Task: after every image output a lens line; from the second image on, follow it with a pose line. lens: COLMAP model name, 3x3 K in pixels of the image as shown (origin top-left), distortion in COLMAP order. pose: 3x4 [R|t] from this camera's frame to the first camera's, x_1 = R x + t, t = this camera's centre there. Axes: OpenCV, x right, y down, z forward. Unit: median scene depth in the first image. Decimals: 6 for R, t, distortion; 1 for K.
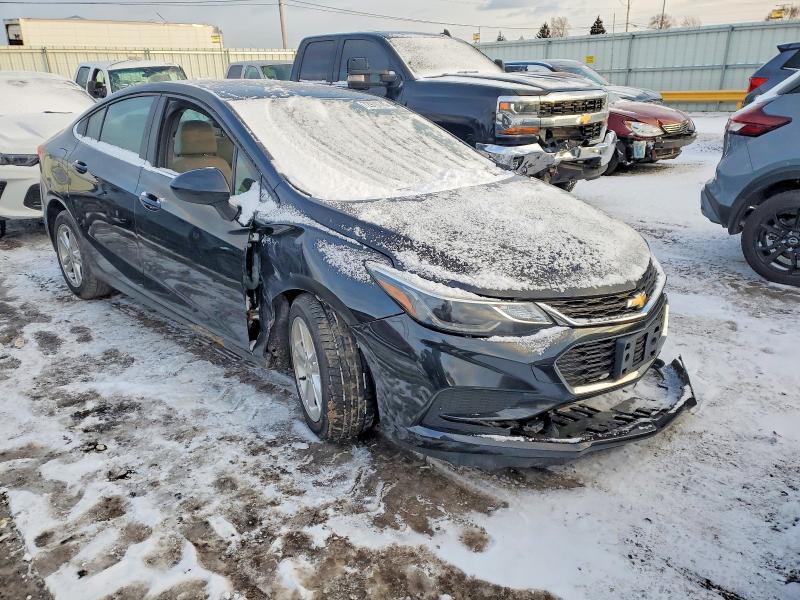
lens RADIAL K [[628.7, 0, 401.6], [0, 628.7, 298.1], [0, 0, 1]] dist [0.032328, -0.014551]
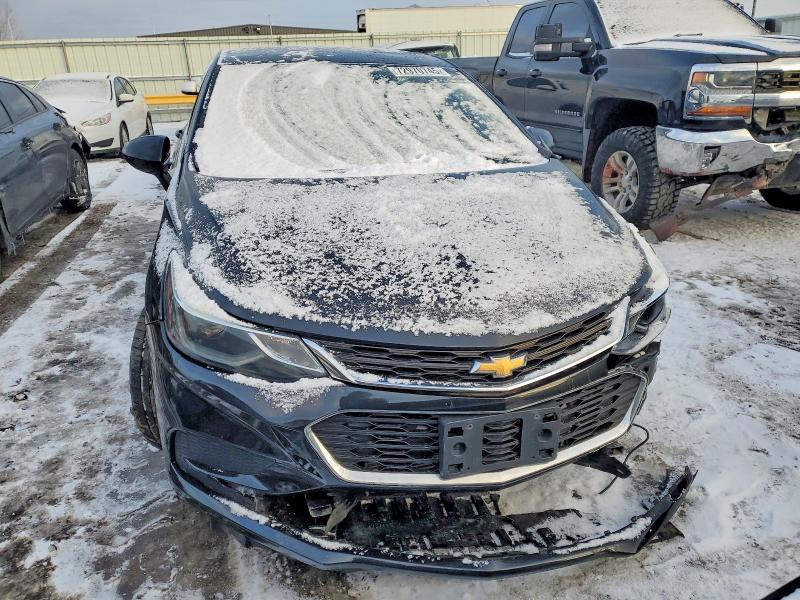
lens RADIAL K [[628.7, 0, 401.5], [0, 628.7, 300.3], [0, 0, 1]] dist [0.032328, -0.014551]
pose [[0.872385, 0.160560, -0.461697, 0.588485], [-0.147811, 0.986947, 0.063931, -0.090756], [0.465936, 0.012472, 0.884731, 0.401936]]
